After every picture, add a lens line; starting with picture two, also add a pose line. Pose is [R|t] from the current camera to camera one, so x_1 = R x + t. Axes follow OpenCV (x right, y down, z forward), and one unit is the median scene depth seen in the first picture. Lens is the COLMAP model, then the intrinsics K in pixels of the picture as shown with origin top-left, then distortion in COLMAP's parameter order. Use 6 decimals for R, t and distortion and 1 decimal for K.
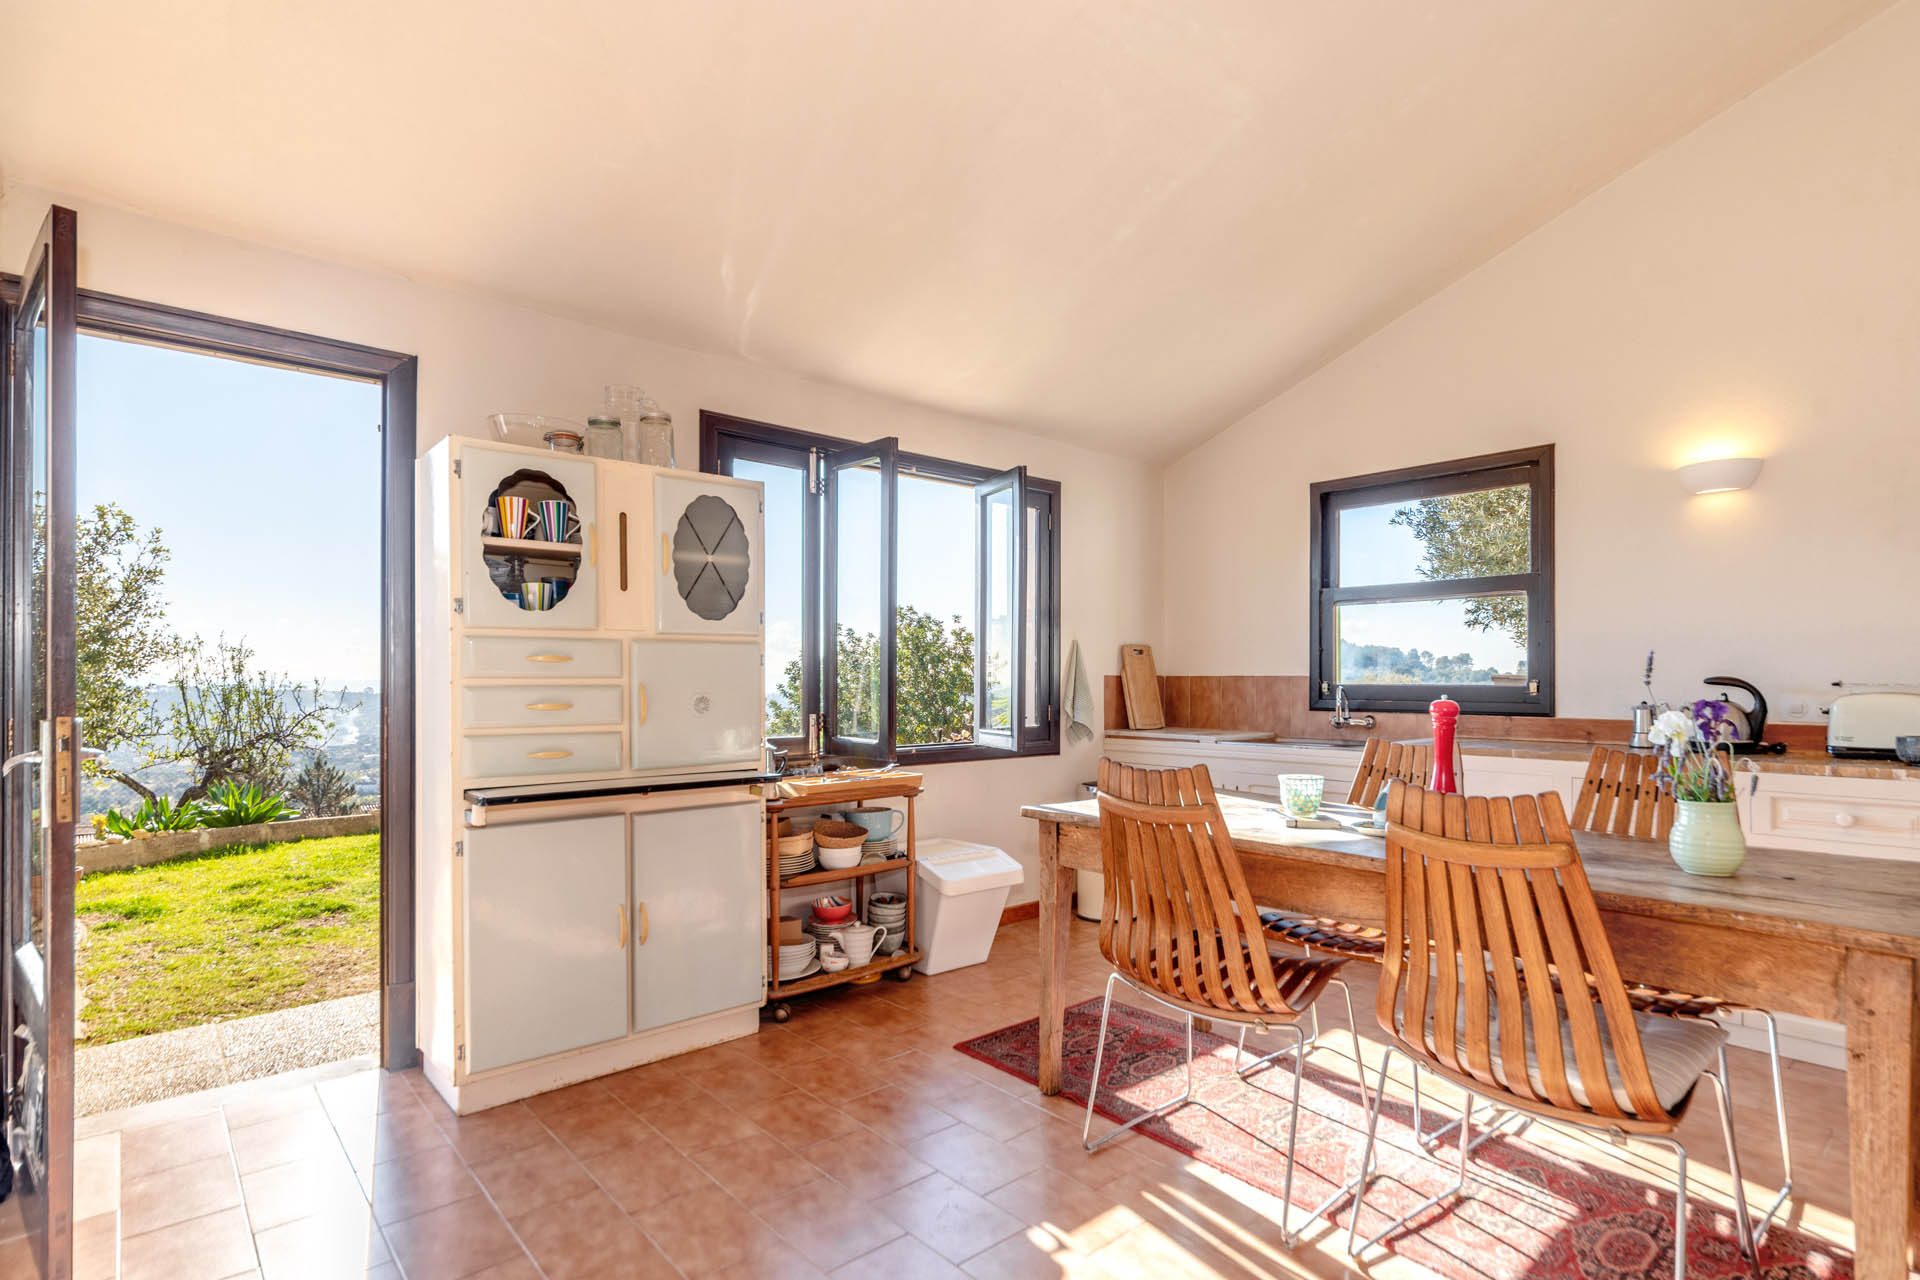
lens RADIAL K [[930.9, 0, 961.5], [0, 930.9, 680.9], [0, 0, 1]] dist [-0.000489, -0.000117]
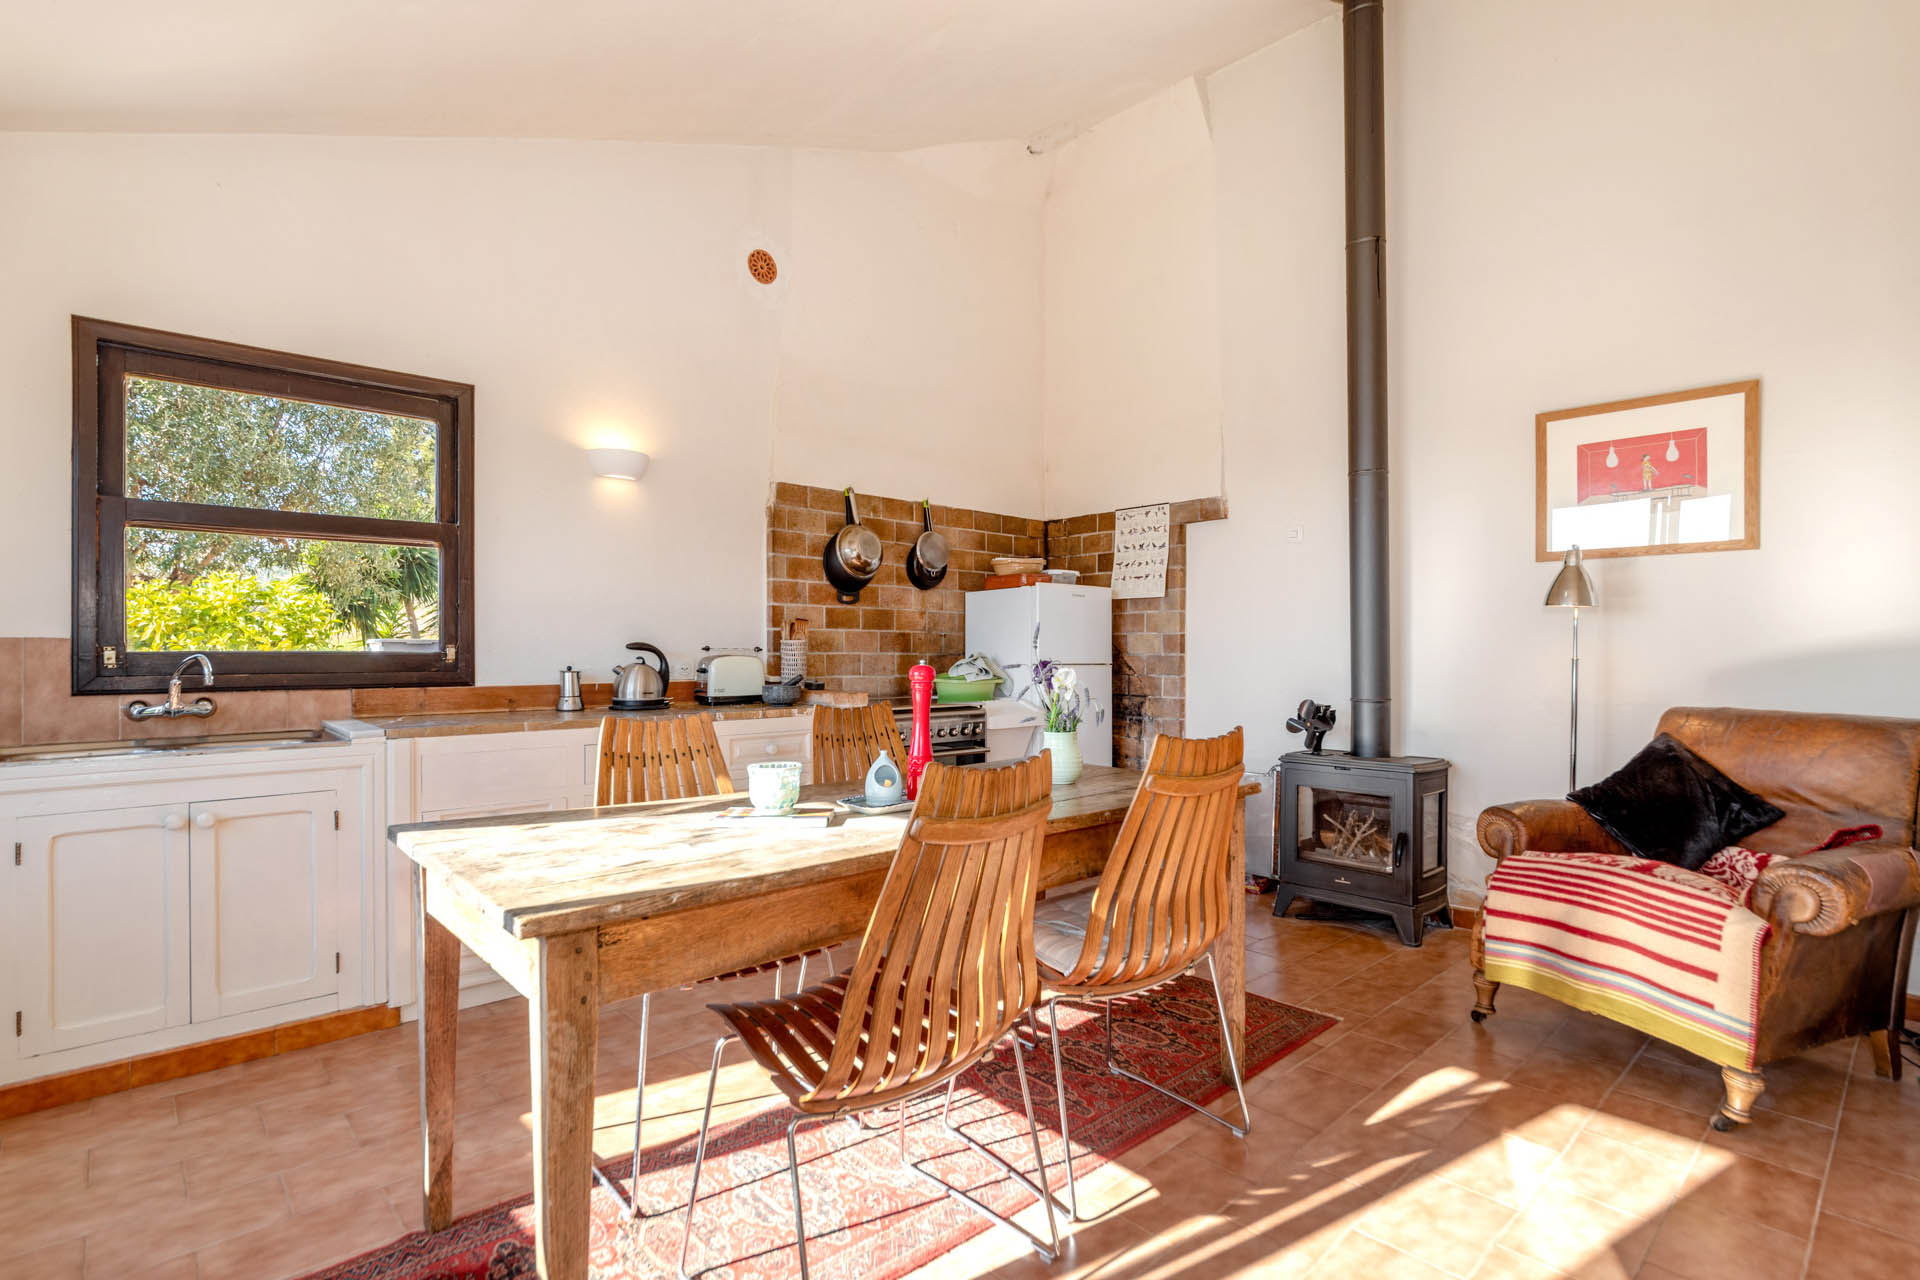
lens RADIAL K [[925.9, 0, 960.0], [0, 925.9, 640.0], [0, 0, 1]] dist [0.000440, 0.000150]
pose [[-0.020691, 0.006948, 0.999762, -0.277797], [0.000845, 0.999976, -0.006932, 0.000844], [-0.999786, 0.000702, -0.020697, 0.543487]]
